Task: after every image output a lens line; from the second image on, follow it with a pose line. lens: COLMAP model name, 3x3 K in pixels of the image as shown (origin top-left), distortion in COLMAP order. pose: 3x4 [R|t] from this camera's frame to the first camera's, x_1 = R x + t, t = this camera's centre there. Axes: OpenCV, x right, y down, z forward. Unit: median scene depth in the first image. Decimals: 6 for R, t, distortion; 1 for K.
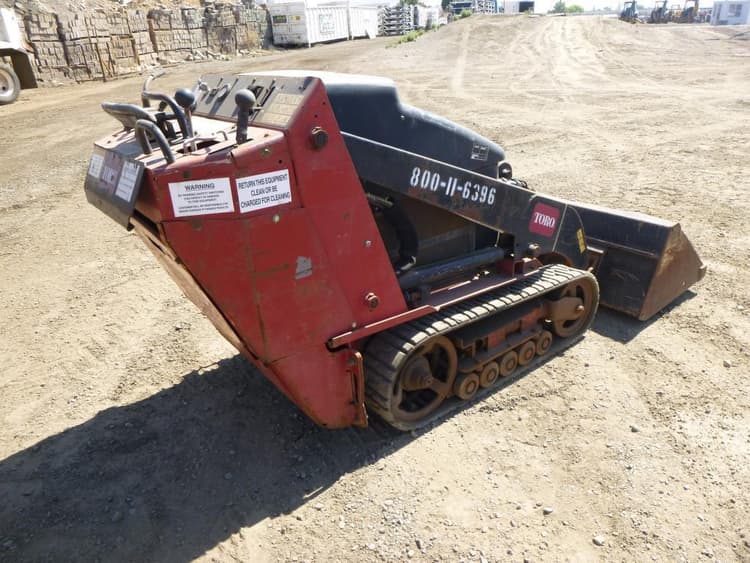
lens RADIAL K [[537.8, 0, 375.0], [0, 537.8, 281.5], [0, 0, 1]] dist [-0.001165, -0.002262]
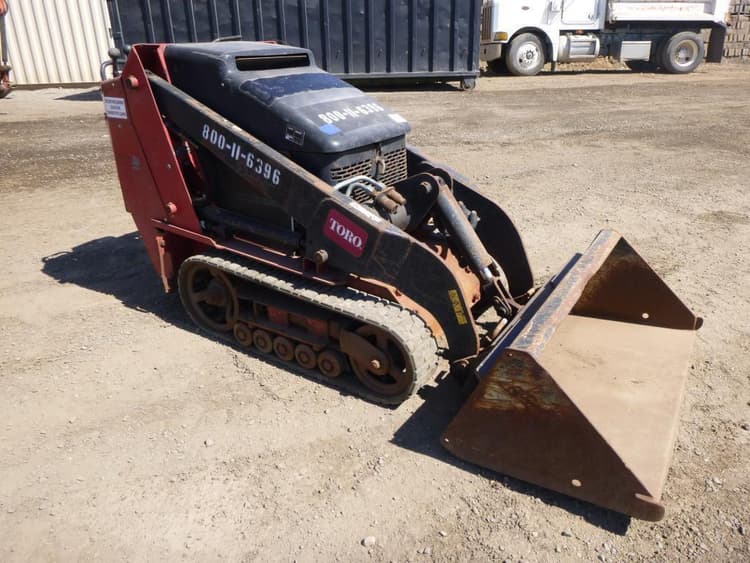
lens RADIAL K [[536.1, 0, 372.2], [0, 536.1, 265.3], [0, 0, 1]] dist [0.002567, -0.000598]
pose [[0.343964, 0.411336, -0.844092, 1.219819], [-0.394934, 0.878939, 0.267383, -0.356915], [0.851889, 0.241391, 0.464774, 0.715432]]
